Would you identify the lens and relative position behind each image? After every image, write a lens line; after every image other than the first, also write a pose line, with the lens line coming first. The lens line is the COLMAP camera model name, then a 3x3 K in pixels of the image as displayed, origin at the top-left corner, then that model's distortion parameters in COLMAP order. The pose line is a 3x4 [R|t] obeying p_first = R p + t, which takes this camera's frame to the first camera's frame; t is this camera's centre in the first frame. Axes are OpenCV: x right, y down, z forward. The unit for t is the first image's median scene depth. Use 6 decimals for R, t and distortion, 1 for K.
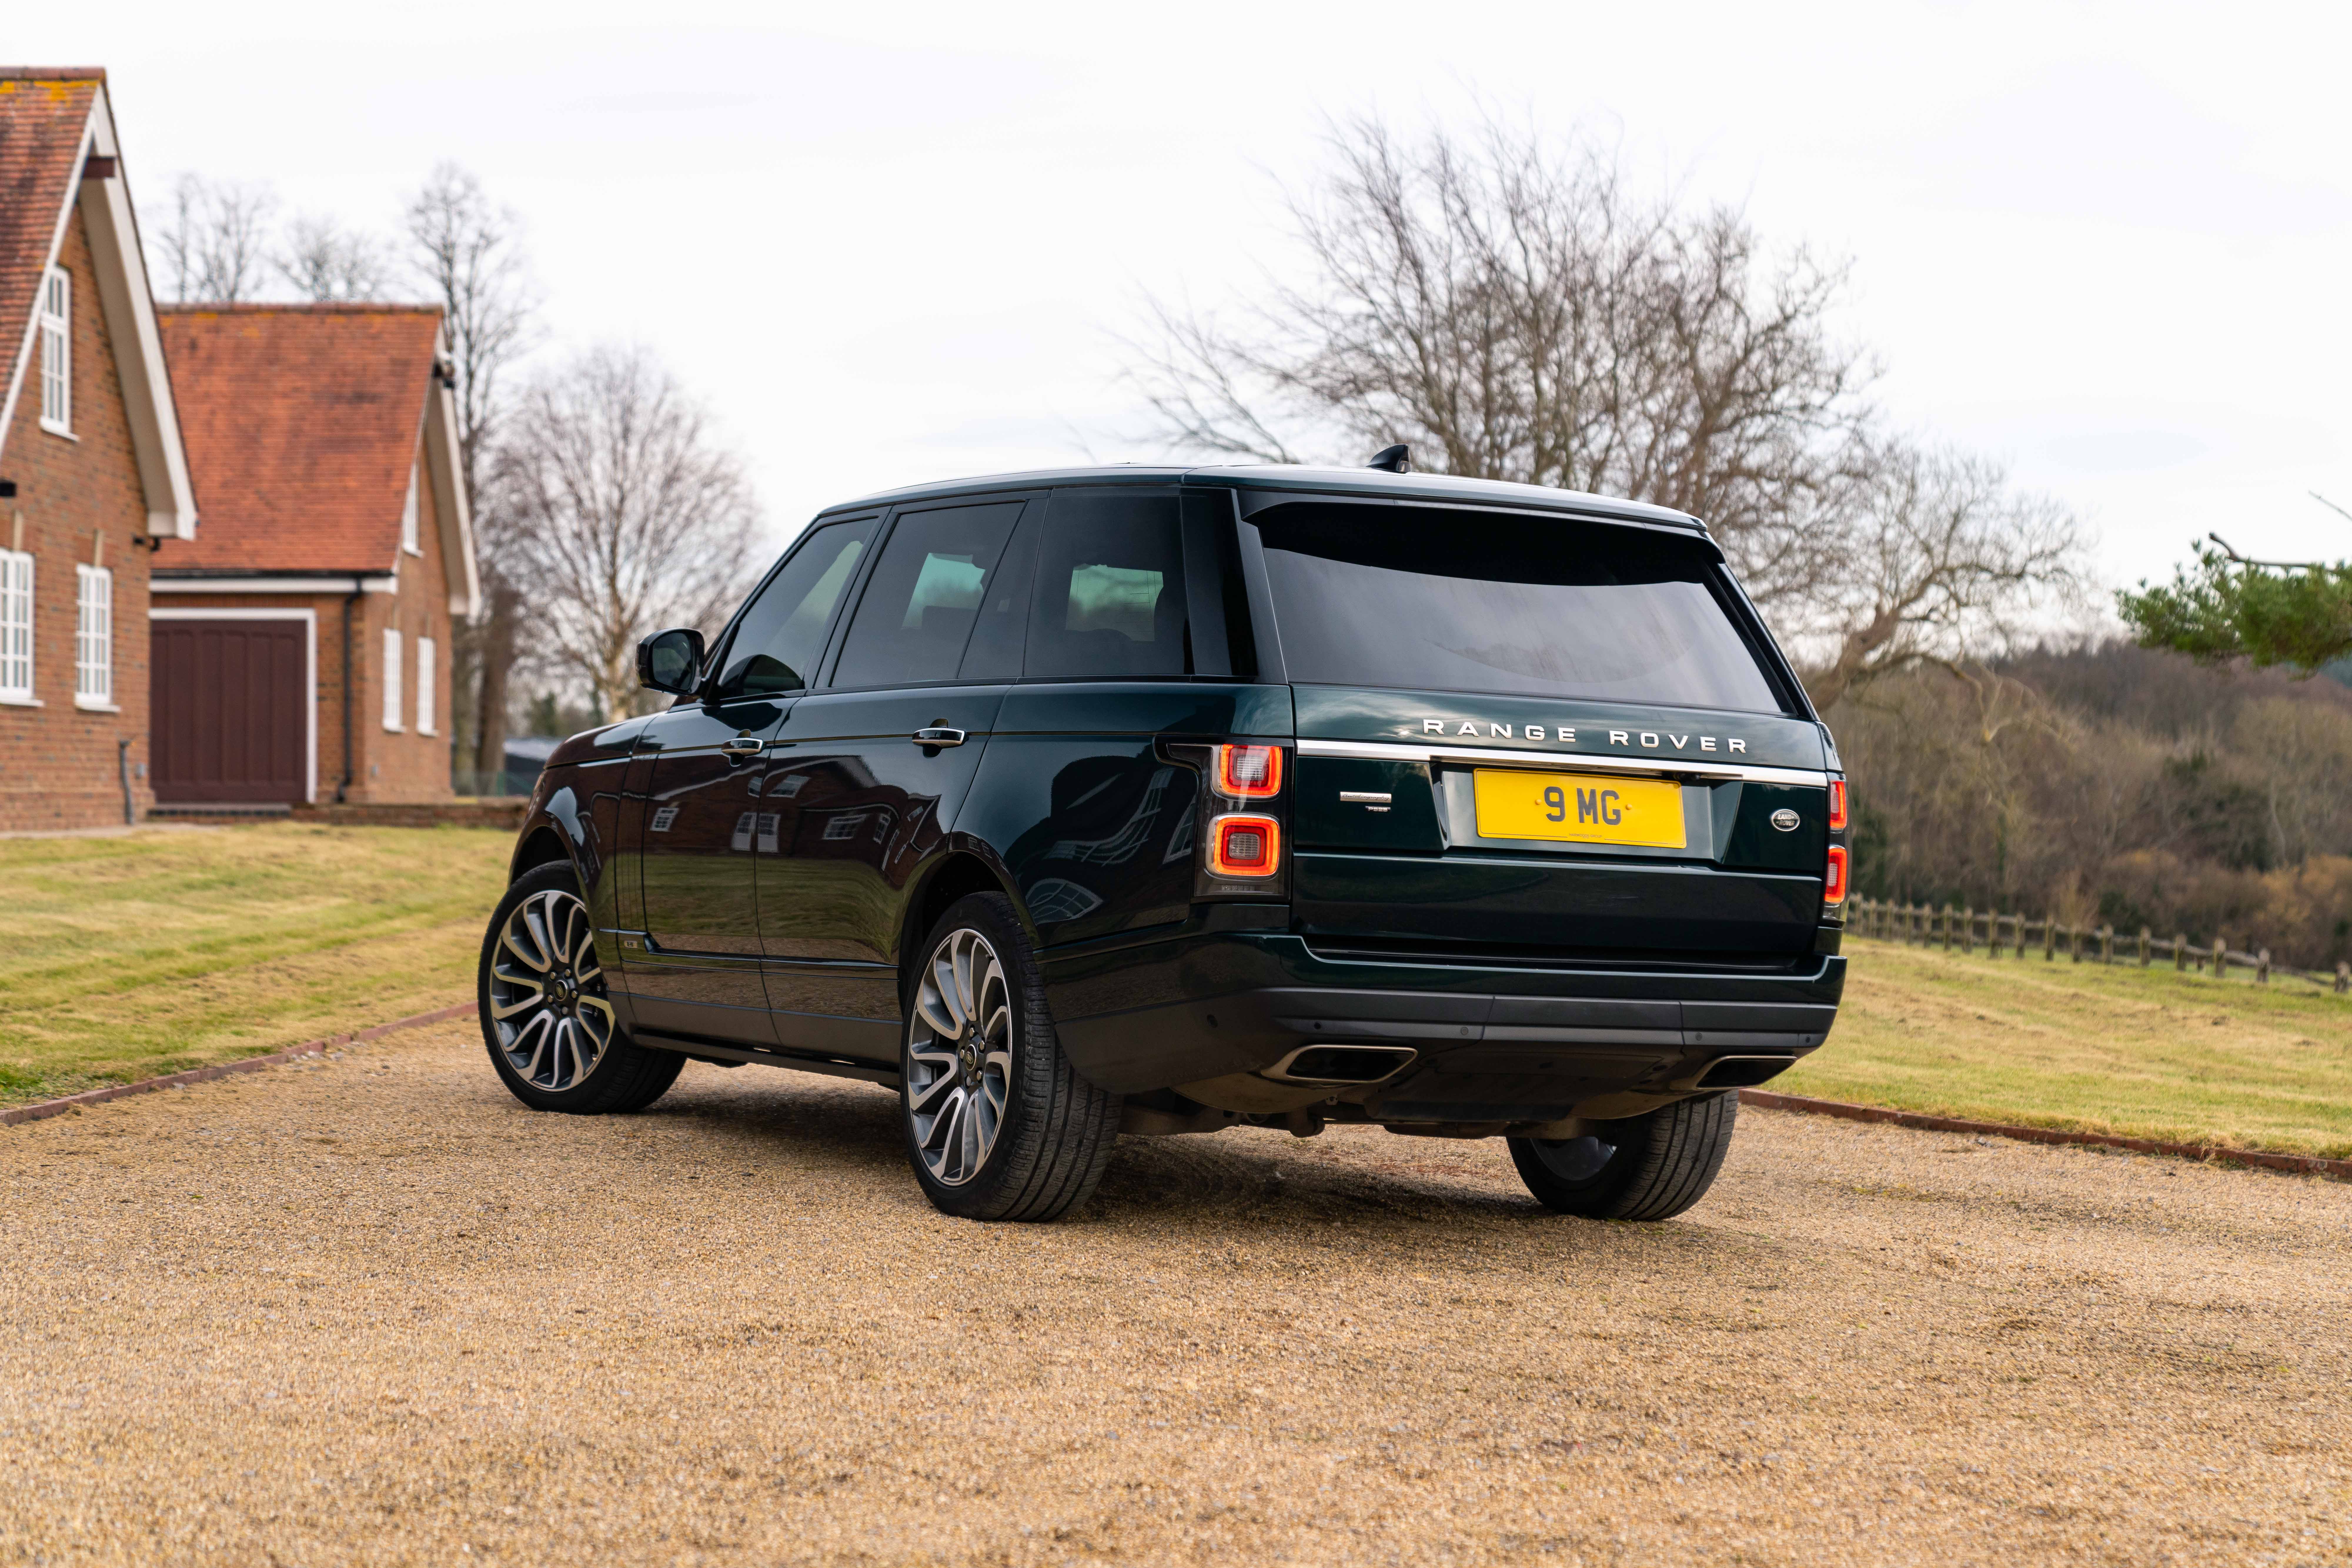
lens RADIAL K [[4144.6, 0, 1185.5], [0, 4144.6, 797.4], [0, 0, 1]] dist [0.010421, 0.000000]
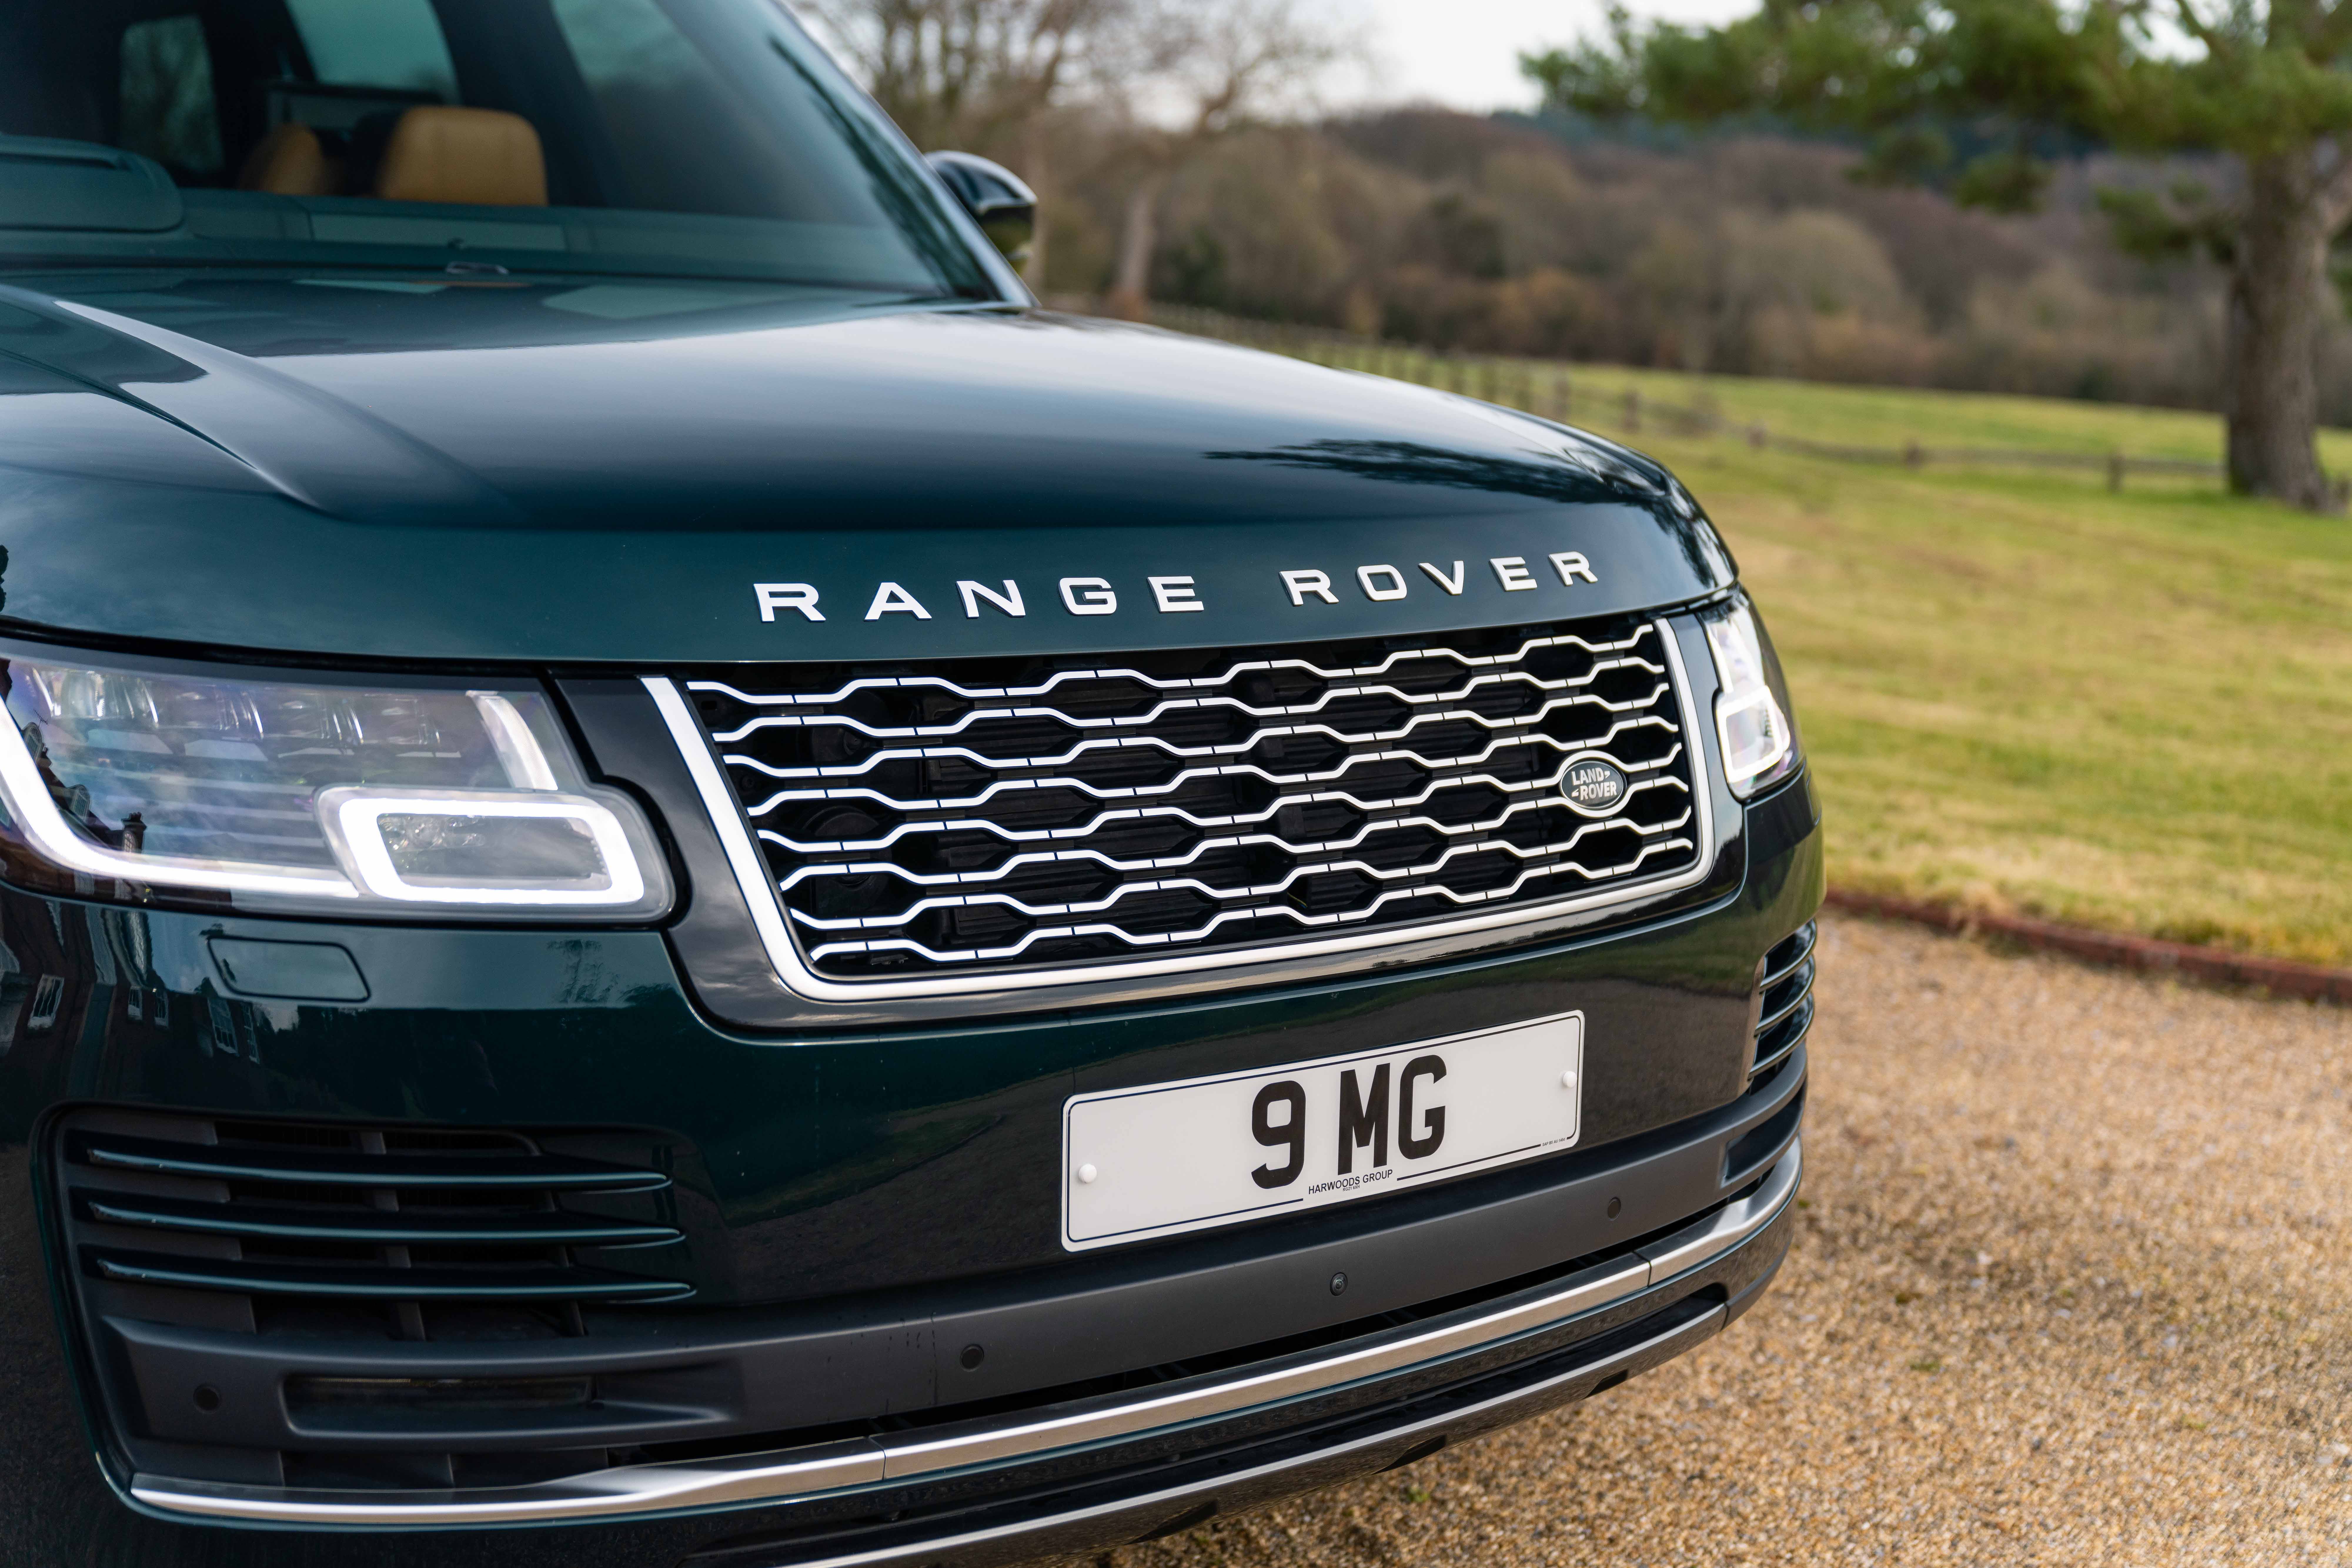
lens RADIAL K [[3088.3, 0, 1222.9], [0, 3088.3, 796.0], [0, 0, 1]] dist [0.032517, 0.000000]
pose [[0.985935, -0.036154, 0.163174, 0.012018], [0.006163, 0.983523, 0.180677, -0.003630], [-0.167017, -0.177130, 0.969912, 0.112620]]
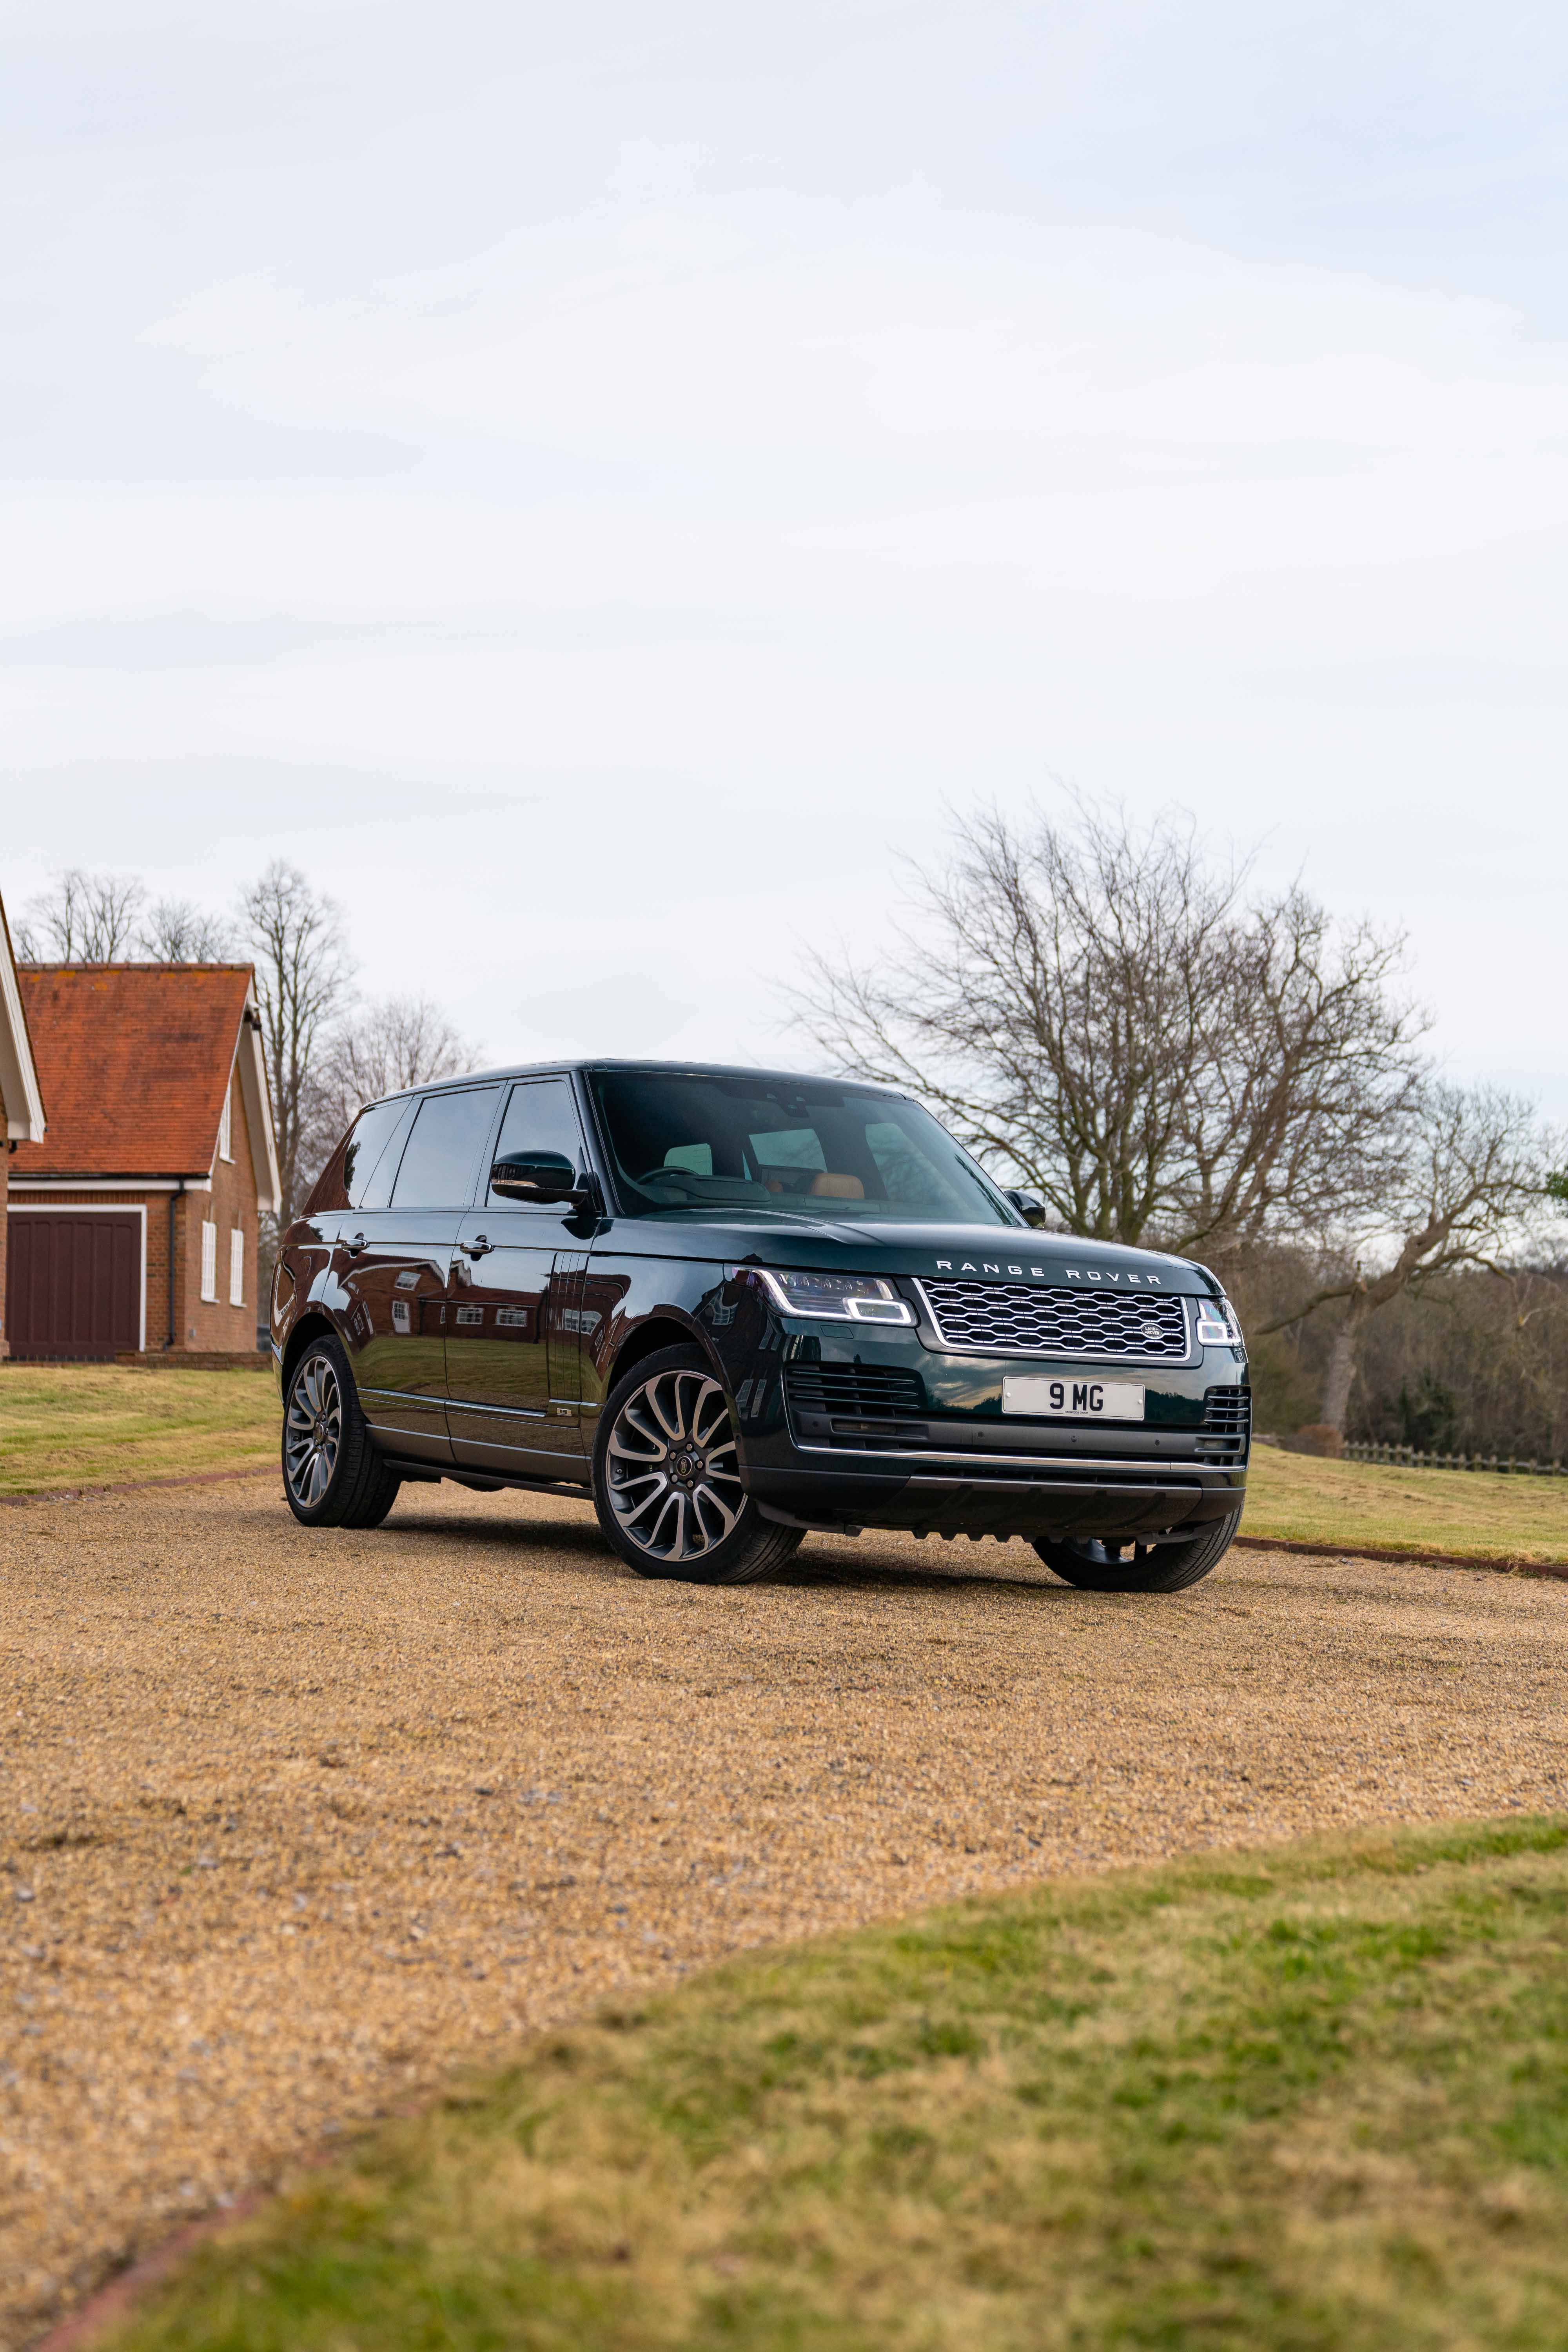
lens RADIAL K [[3373.1, 0, 773.1], [0, 3373.1, 1157.4], [0, 0, 1]] dist [0.027578, 0.000000]
pose [[0.999492, -0.000061, -0.031867, 0.009929], [-0.002022, 0.997863, -0.065308, 0.005521], [0.031803, 0.065339, 0.997356, -0.012671]]
